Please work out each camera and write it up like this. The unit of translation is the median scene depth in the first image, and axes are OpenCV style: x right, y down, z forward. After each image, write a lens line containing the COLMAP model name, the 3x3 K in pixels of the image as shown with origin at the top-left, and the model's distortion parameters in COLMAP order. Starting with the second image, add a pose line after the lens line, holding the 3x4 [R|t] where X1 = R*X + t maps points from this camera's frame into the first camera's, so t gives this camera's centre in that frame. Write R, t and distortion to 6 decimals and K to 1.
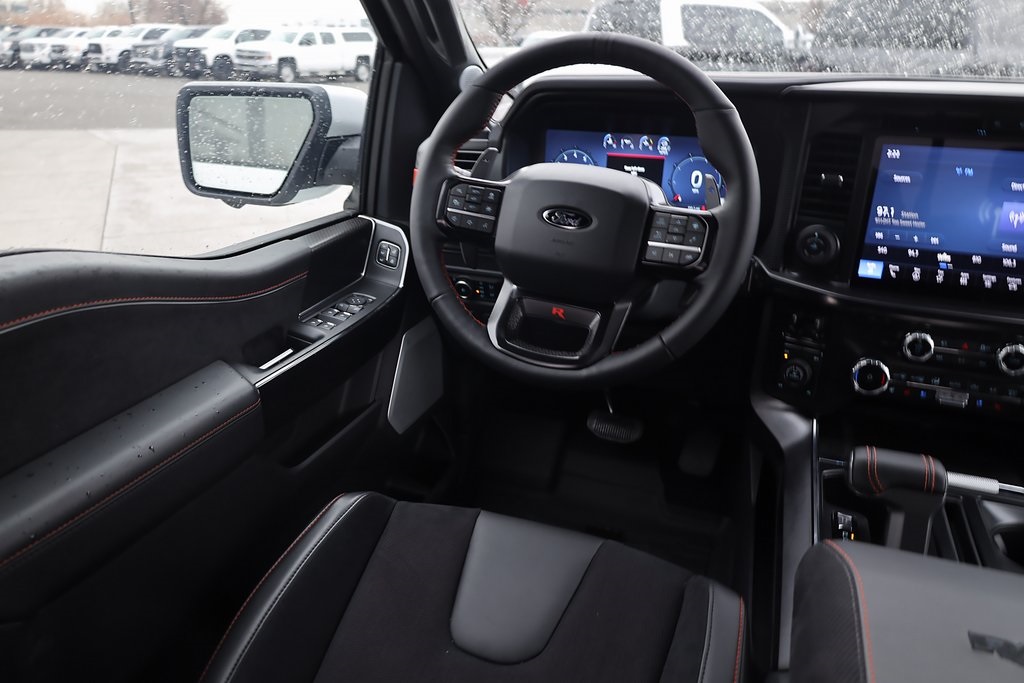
lens RADIAL K [[709.1, 0, 512.0], [0, 709.1, 341.5], [0, 0, 1]] dist [0.007078, 0.000507]
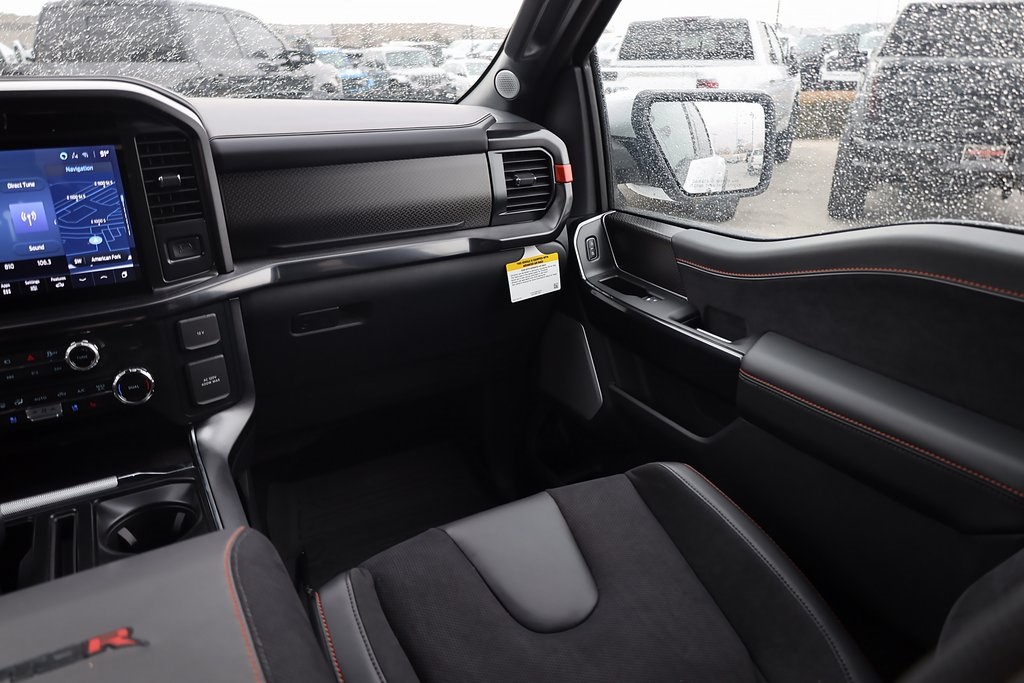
lens RADIAL K [[682.2, 0, 510.5], [0, 682.2, 321.5], [0, 0, 1]] dist [0.000841, 0.001494]
pose [[0.626906, -0.289316, 0.723384, 0.388446], [0.312356, 0.943939, 0.106829, 0.061567], [-0.713738, 0.158981, 0.682131, -0.071967]]
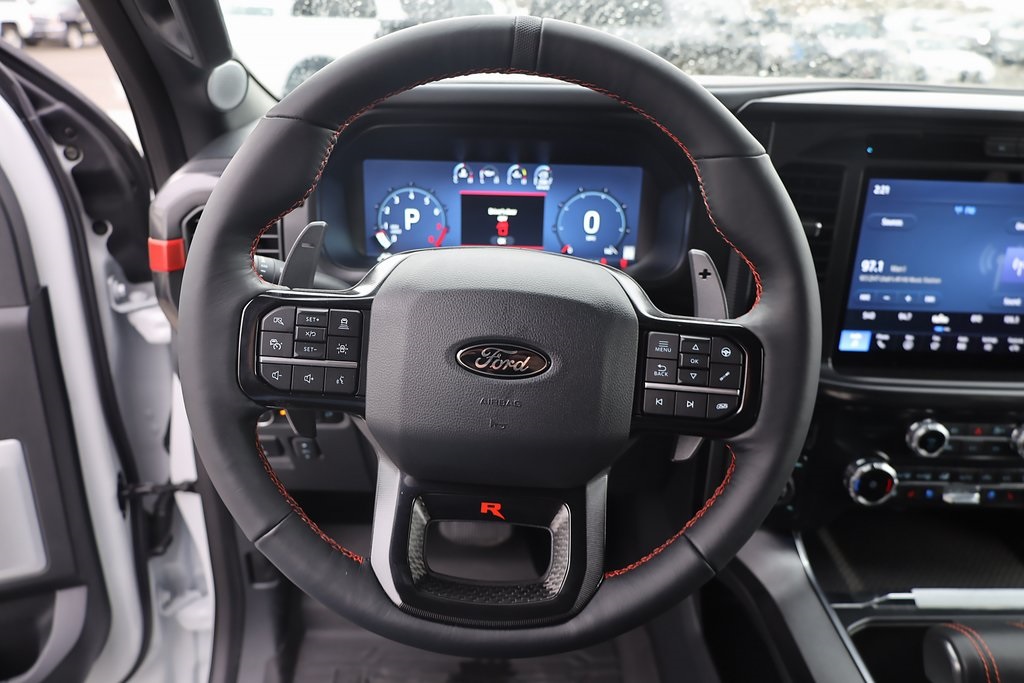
lens RADIAL K [[700.8, 0, 512.0], [0, 700.8, 341.5], [0, 0, 1]] dist [-0.001523, 0.000066]
pose [[0.925850, -0.142076, 0.350165, -0.094640], [0.128481, 0.989779, 0.061884, -0.200835], [-0.355378, -0.012306, 0.934641, 0.450456]]
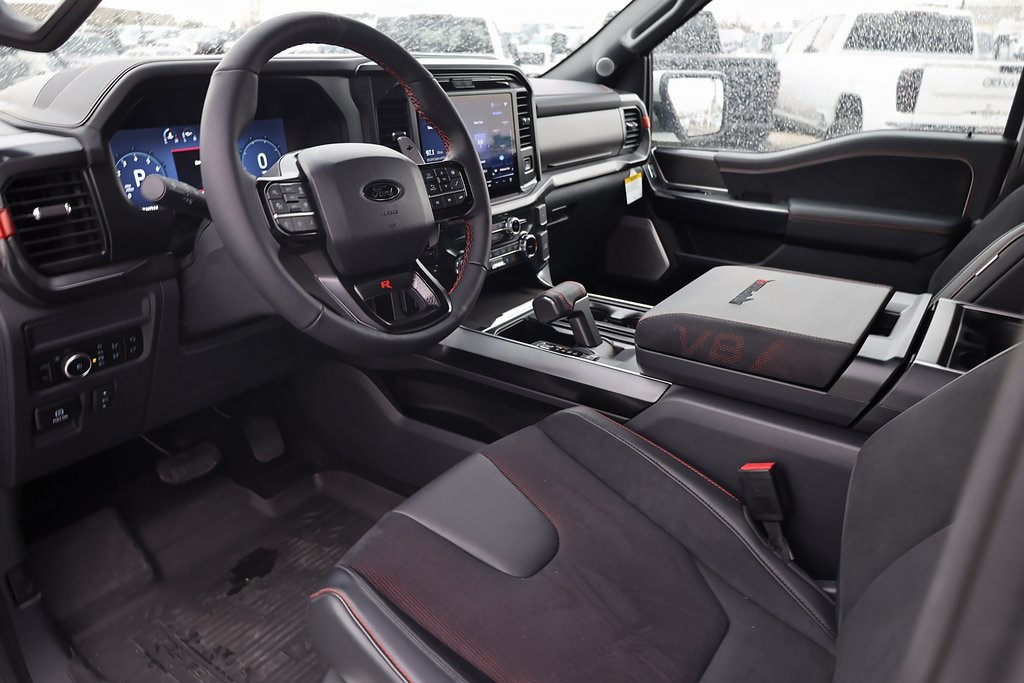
lens RADIAL K [[700.8, 0, 512.0], [0, 700.8, 341.5], [0, 0, 1]] dist [-0.001523, 0.000066]
pose [[0.235189, -0.374599, 0.896862, -0.800465], [0.369920, 0.887800, 0.273807, -0.173096], [-0.898802, 0.267371, 0.347373, 0.486378]]
